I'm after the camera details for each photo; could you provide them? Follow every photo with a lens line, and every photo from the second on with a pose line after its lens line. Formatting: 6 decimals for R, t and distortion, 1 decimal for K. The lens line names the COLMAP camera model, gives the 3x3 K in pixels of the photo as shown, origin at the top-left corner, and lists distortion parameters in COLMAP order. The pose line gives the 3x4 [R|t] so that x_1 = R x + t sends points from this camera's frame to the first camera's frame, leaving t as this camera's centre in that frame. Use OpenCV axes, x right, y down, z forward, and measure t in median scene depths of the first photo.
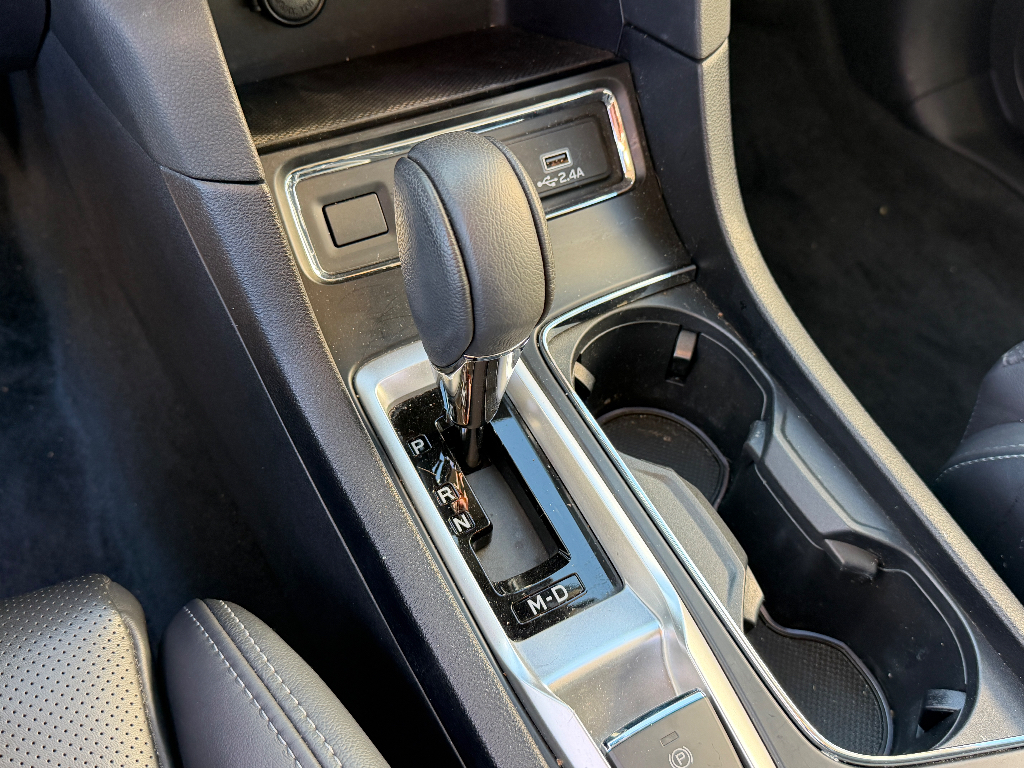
lens RADIAL K [[1026.8, 0, 513.0], [0, 1026.8, 379.4], [0, 0, 1]] dist [0.201496, -0.464178]
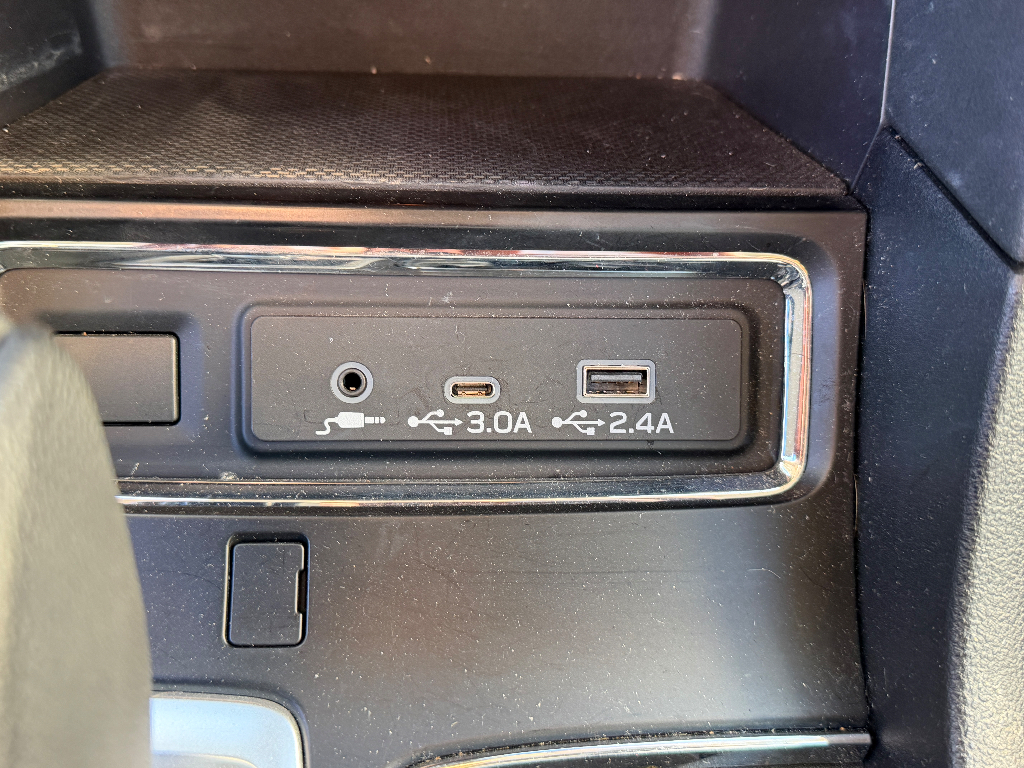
lens RADIAL K [[1058.8, 0, 510.7], [0, 1058.8, 378.9], [0, 0, 1]] dist [0.172685, -0.565107]
pose [[0.888857, 0.316753, -0.331060, 0.147987], [-0.334300, 0.942457, 0.004171, -0.198291], [0.313331, 0.106966, 0.943600, 0.563165]]
